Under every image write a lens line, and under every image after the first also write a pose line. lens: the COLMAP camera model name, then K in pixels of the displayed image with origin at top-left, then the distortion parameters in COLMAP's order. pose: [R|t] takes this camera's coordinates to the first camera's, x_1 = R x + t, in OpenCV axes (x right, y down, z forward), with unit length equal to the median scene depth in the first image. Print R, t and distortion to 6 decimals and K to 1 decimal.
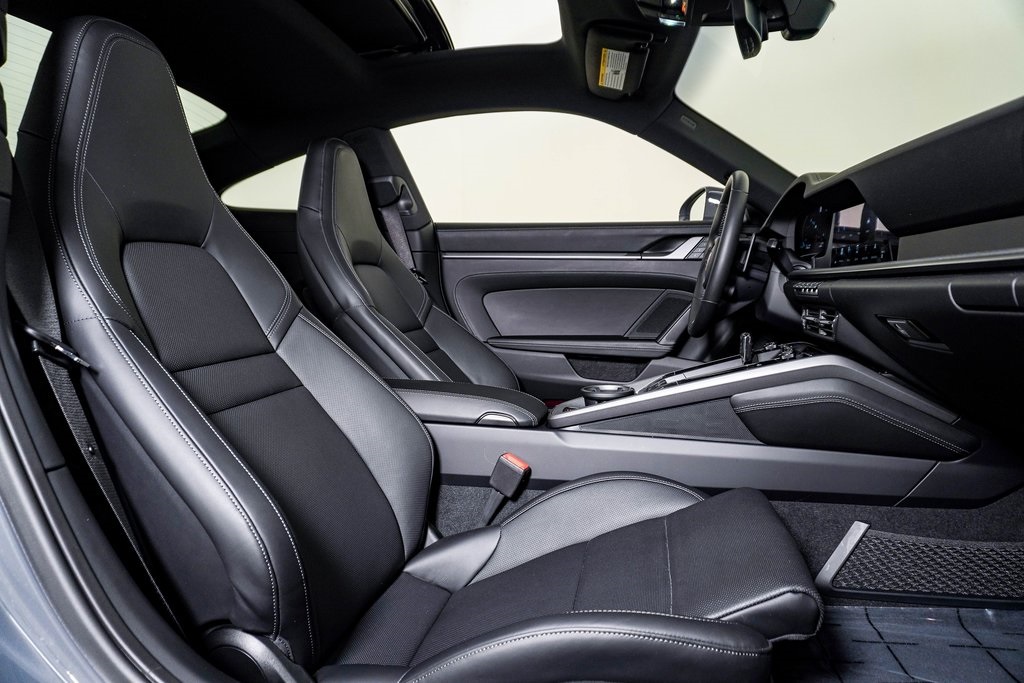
lens RADIAL K [[691.1, 0, 512.2], [0, 691.1, 330.6], [0, 0, 1]] dist [-0.033214, 0.006113]
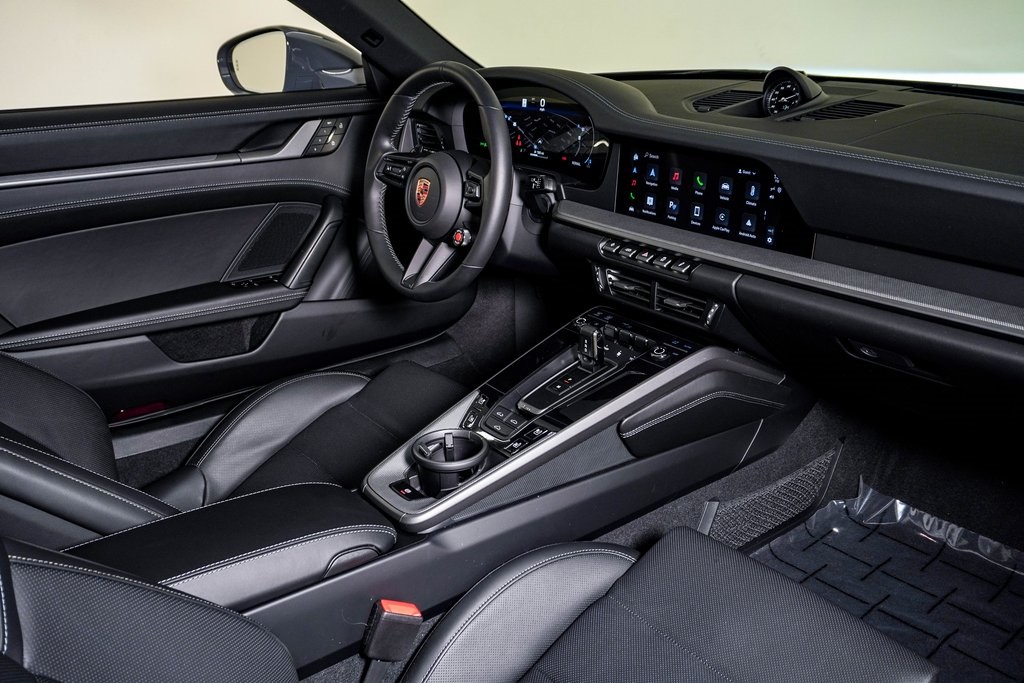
lens RADIAL K [[917.5, 0, 512.8], [0, 917.5, 335.4], [0, 0, 1]] dist [0.023360, 0.030356]
pose [[0.653180, -0.262239, 0.710342, -0.297111], [0.055506, 0.952173, 0.300477, -0.195656], [-0.755165, -0.156837, 0.636496, 0.250938]]
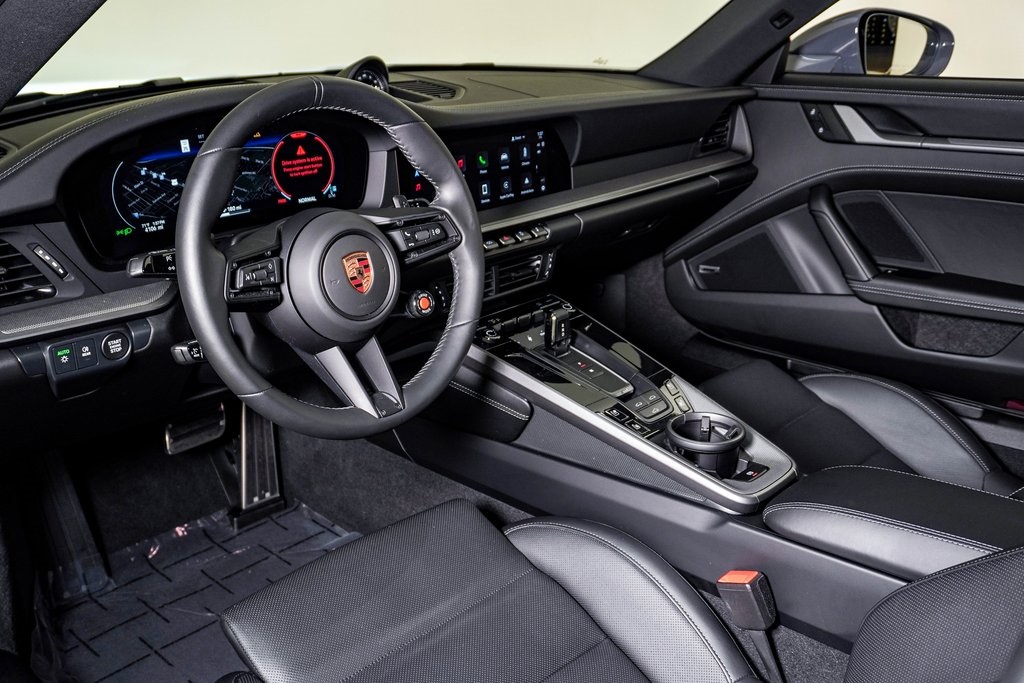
lens RADIAL K [[999.4, 0, 507.0], [0, 999.4, 347.2], [0, 0, 1]] dist [-0.007515, 0.000000]
pose [[-0.844023, -0.155874, 0.513155, -0.126272], [0.062451, 0.921756, 0.382708, -0.251470], [-0.532659, 0.355061, -0.768249, 1.218542]]
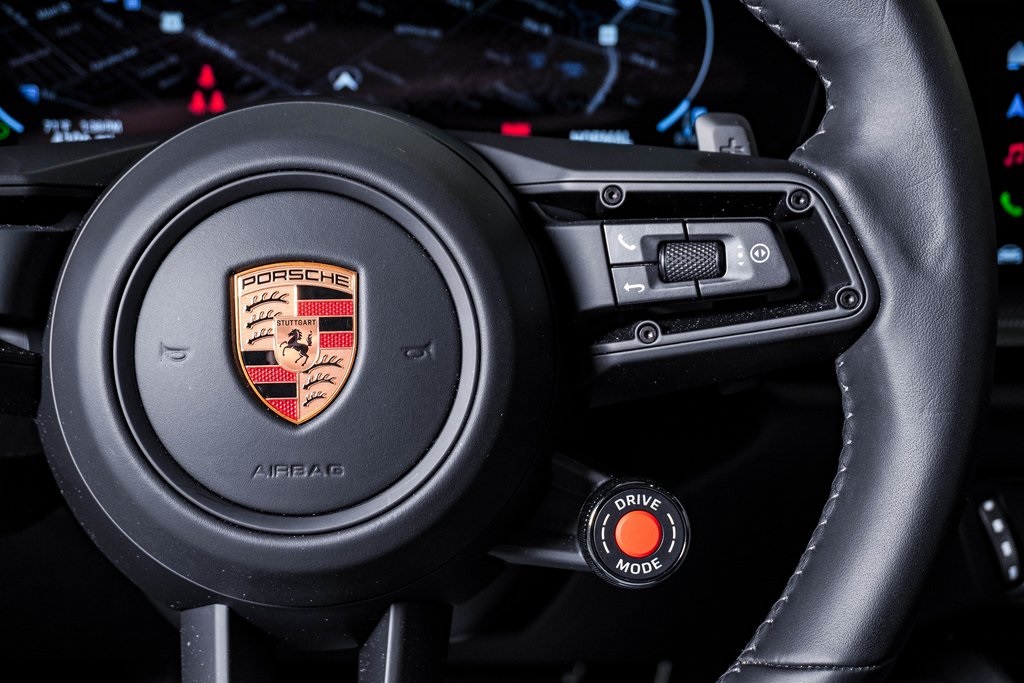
lens RADIAL K [[1528.8, 0, 504.7], [0, 1528.8, 346.1], [0, 0, 1]] dist [0.028464, 0.000000]
pose [[-0.240644, -0.203426, 0.949057, 0.026743], [0.066289, 0.972063, 0.225166, -0.127233], [-0.968347, 0.117096, -0.220436, 0.839309]]
